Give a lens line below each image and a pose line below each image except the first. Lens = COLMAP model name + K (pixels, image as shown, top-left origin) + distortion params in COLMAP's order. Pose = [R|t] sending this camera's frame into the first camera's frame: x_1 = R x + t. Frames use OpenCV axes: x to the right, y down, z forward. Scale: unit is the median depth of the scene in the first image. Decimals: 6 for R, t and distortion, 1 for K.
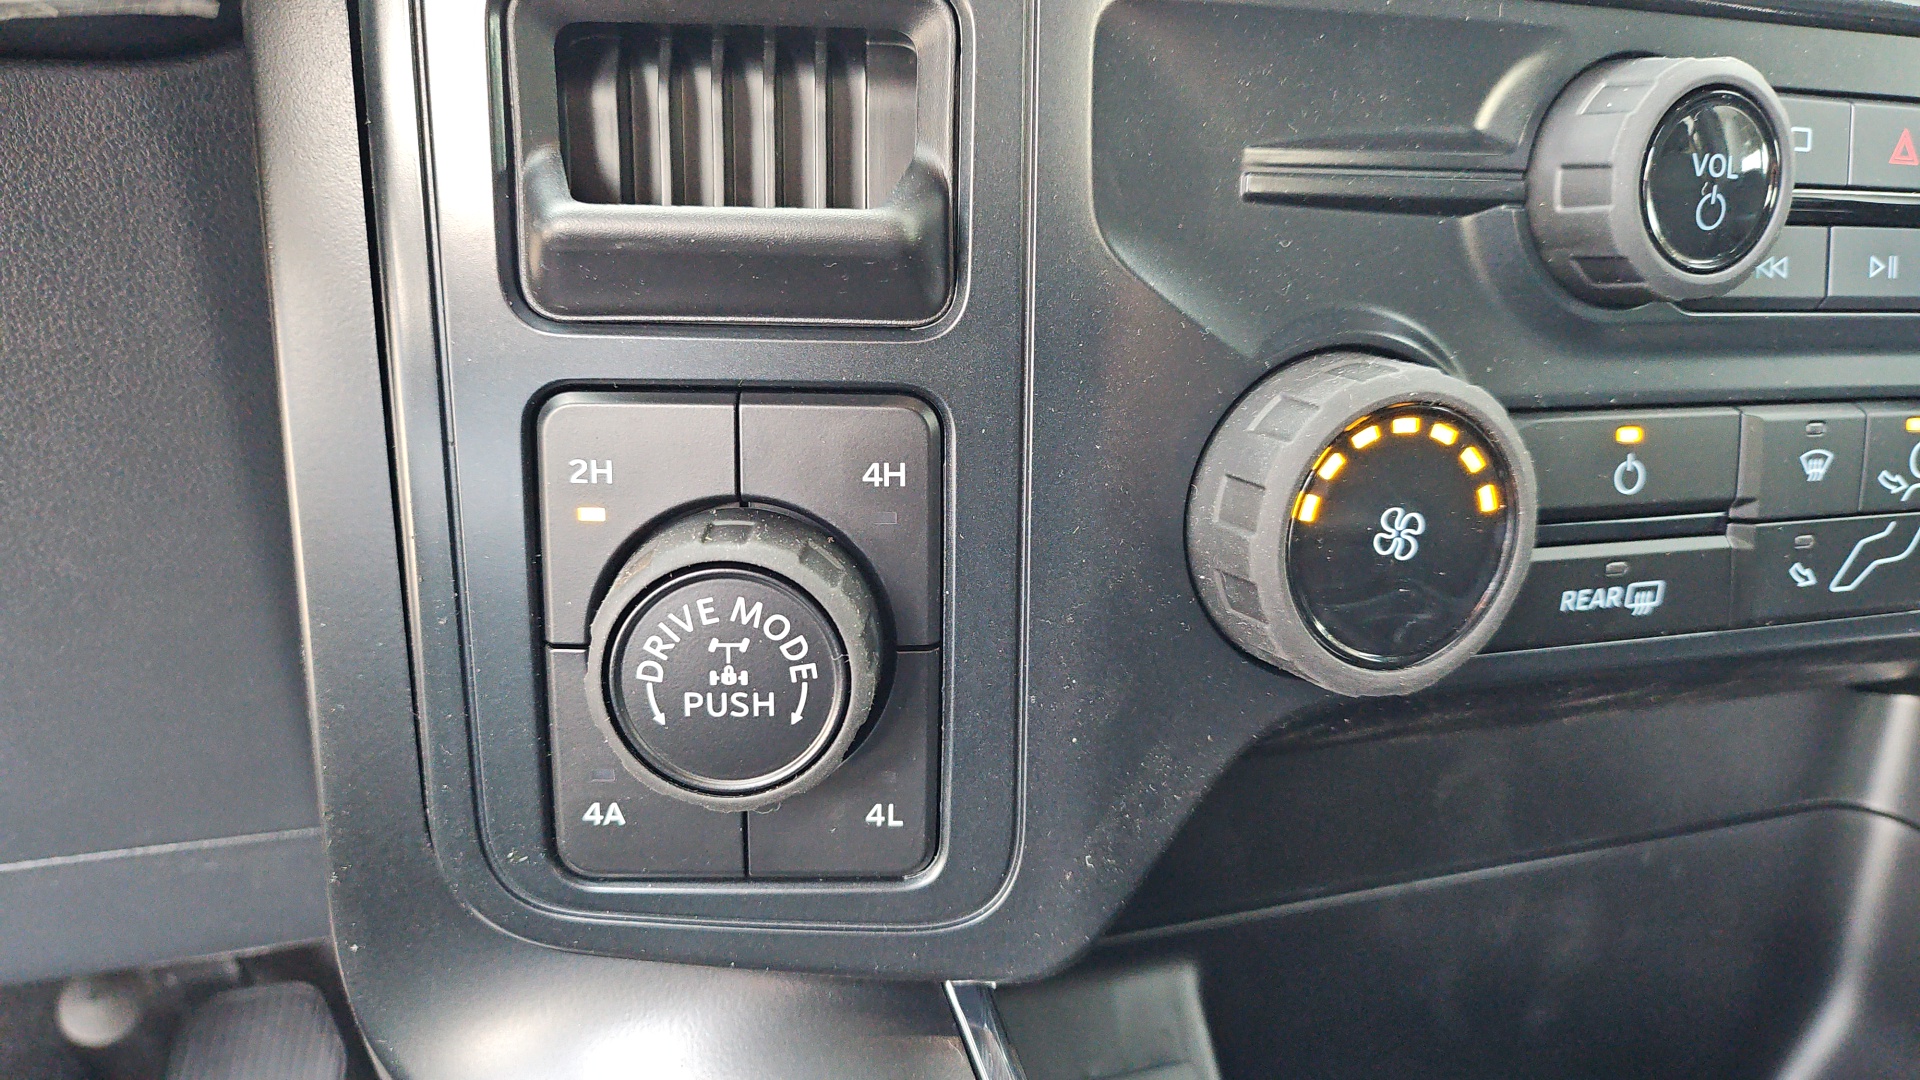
lens RADIAL K [[1427.6, 0, 960.0], [0, 1427.6, 540.0], [0, 0, 1]] dist [-0.008023, -0.003396]
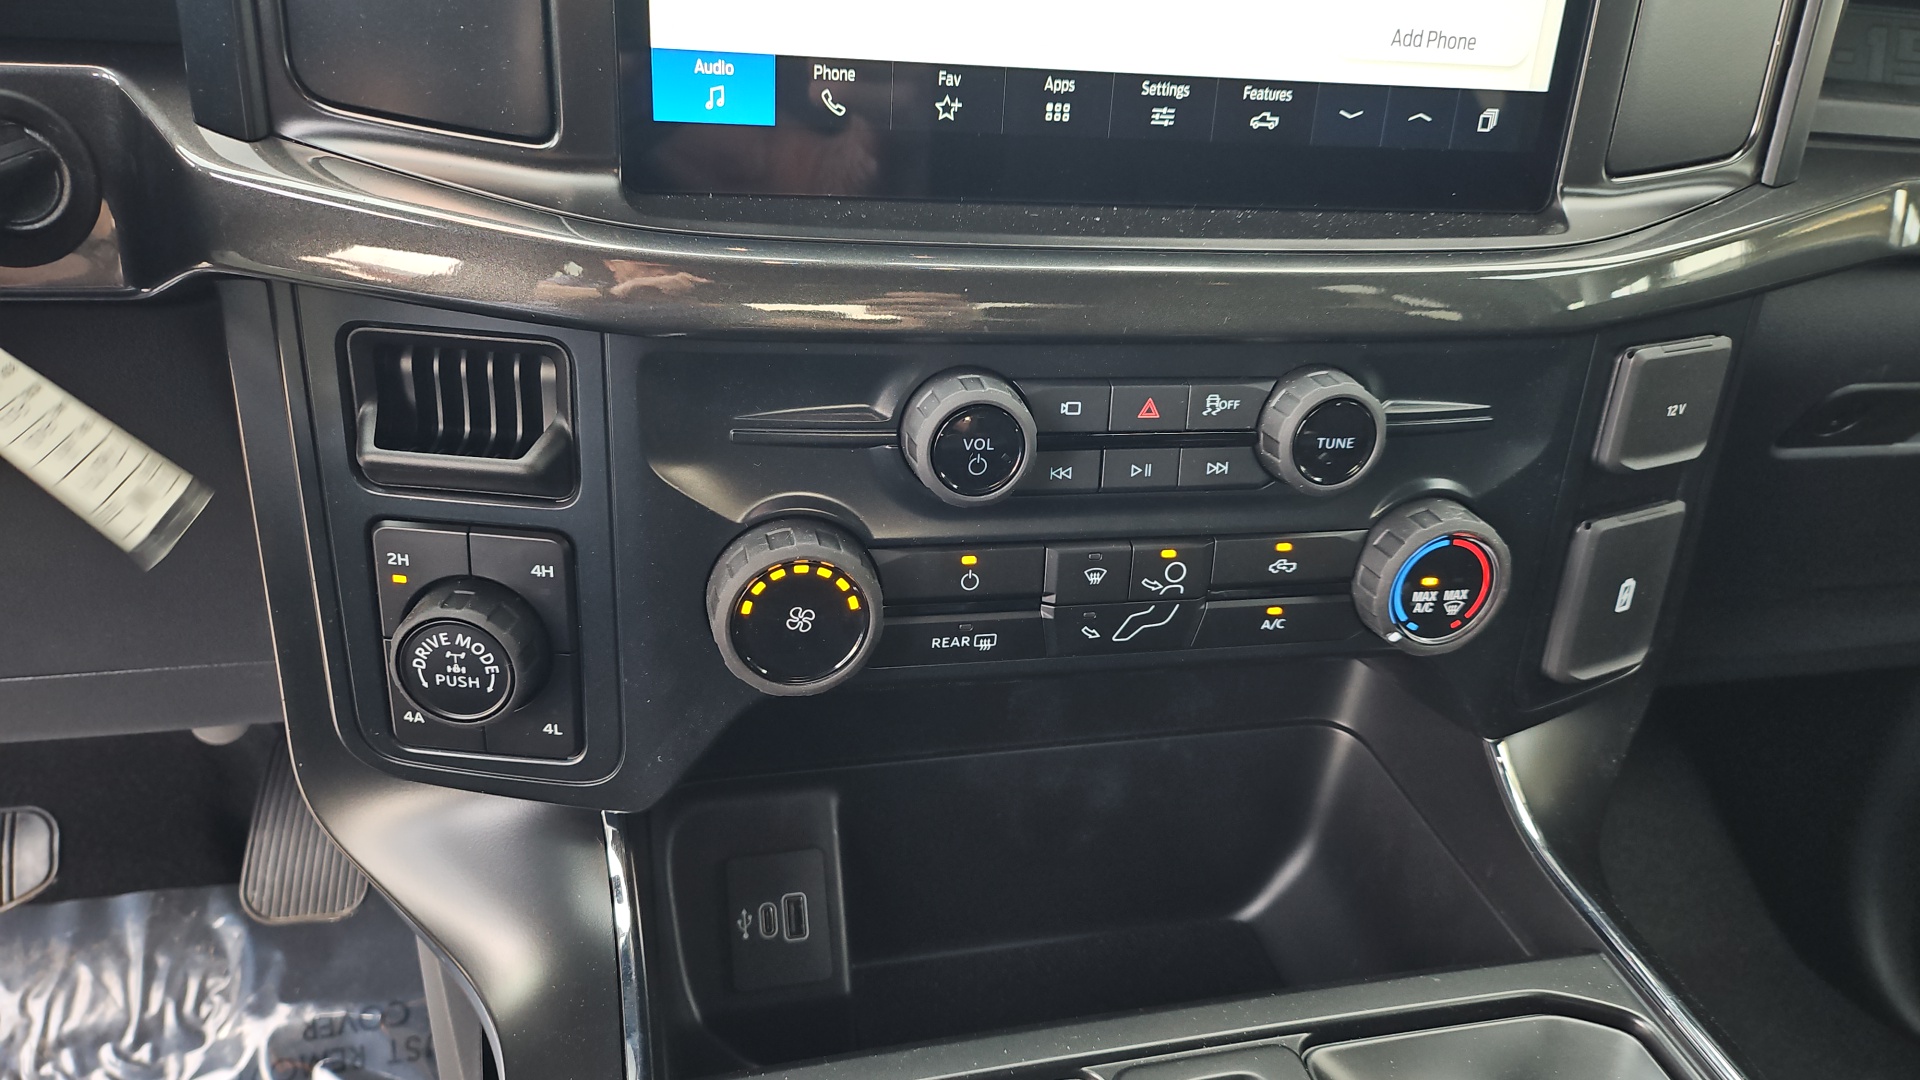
lens RADIAL K [[1369.3, 0, 960.0], [0, 1369.3, 540.0], [0, 0, 1]] dist [0.030572, 0.000016]
pose [[0.994800, 0.080929, -0.061843, 0.643707], [-0.068818, 0.981685, 0.177646, -0.470901], [0.075087, -0.172466, 0.982149, -0.839635]]
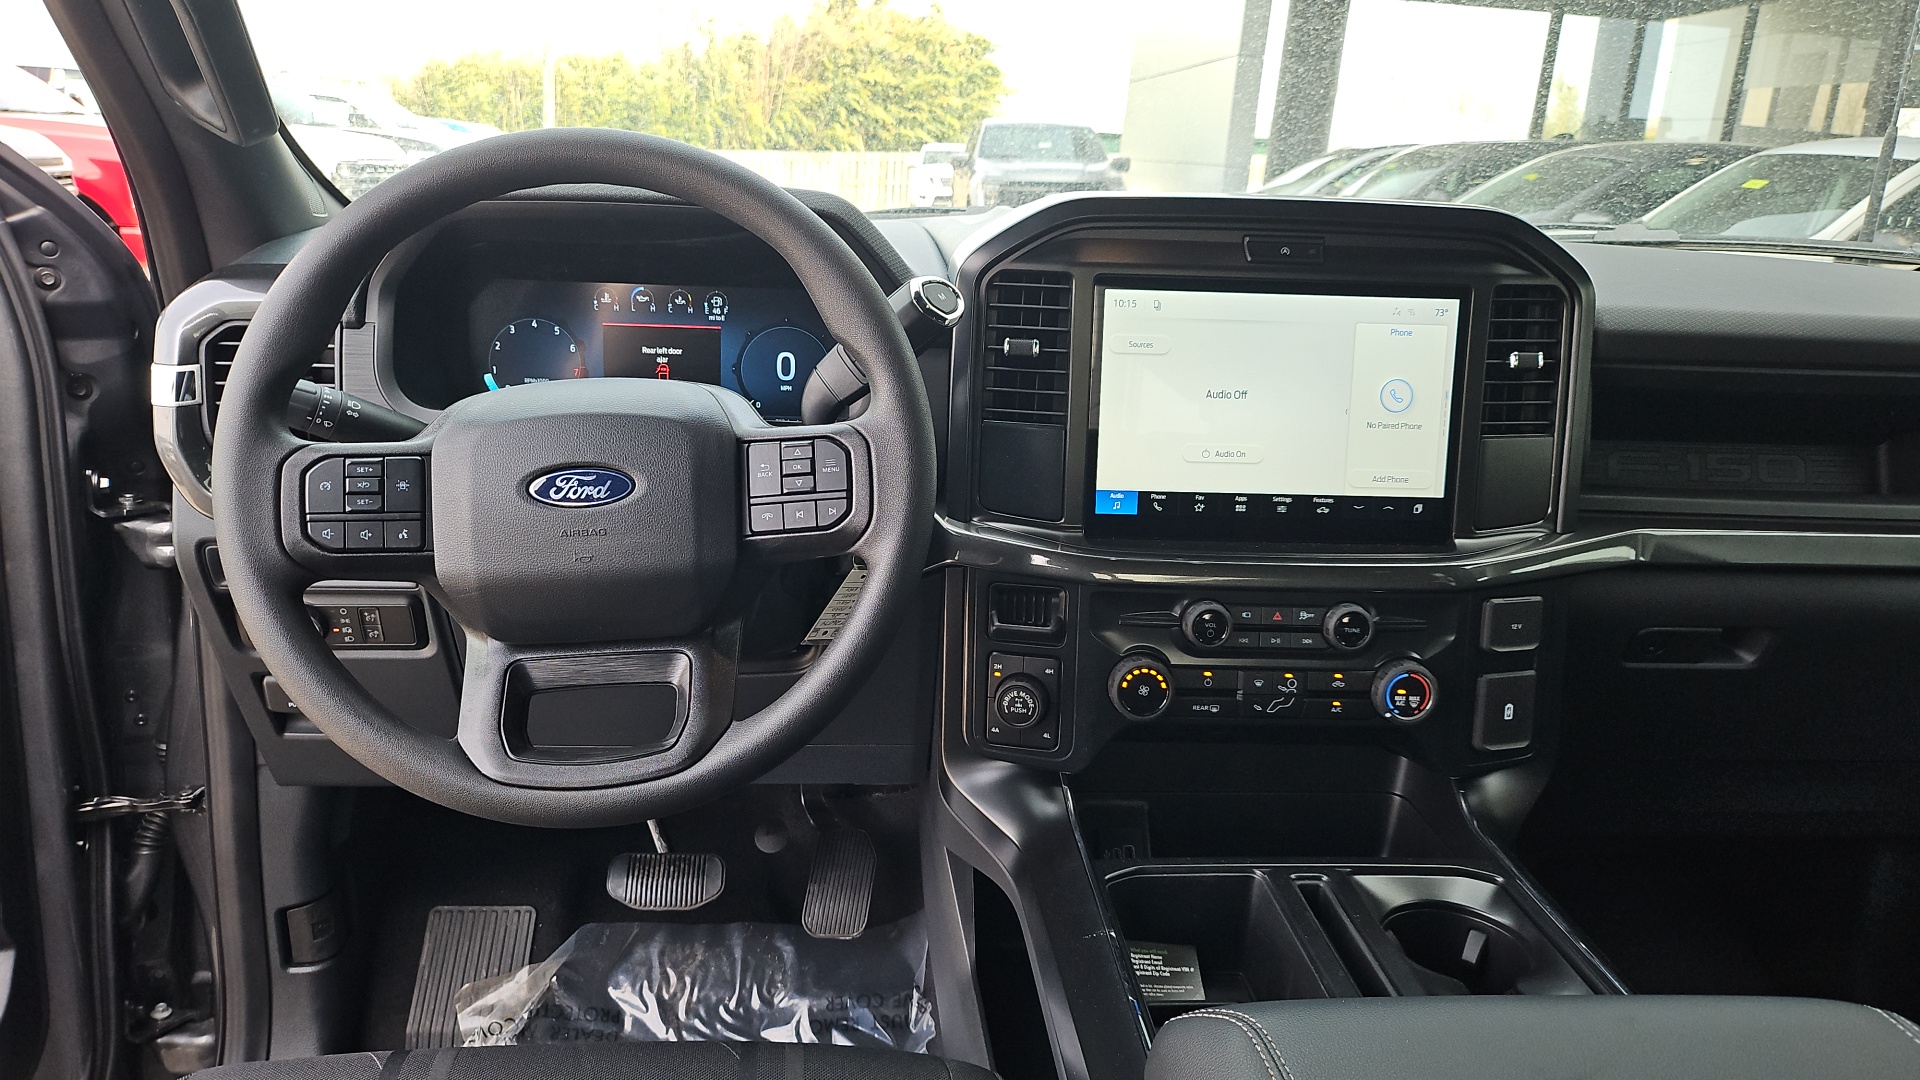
lens RADIAL K [[1369.3, 0, 960.0], [0, 1369.3, 540.0], [0, 0, 1]] dist [0.030572, 0.000016]
pose [[0.964012, 0.059818, -0.259040, 0.949743], [-0.076101, 0.995675, -0.053286, -0.242382], [0.254732, 0.071082, 0.964396, -4.208031]]
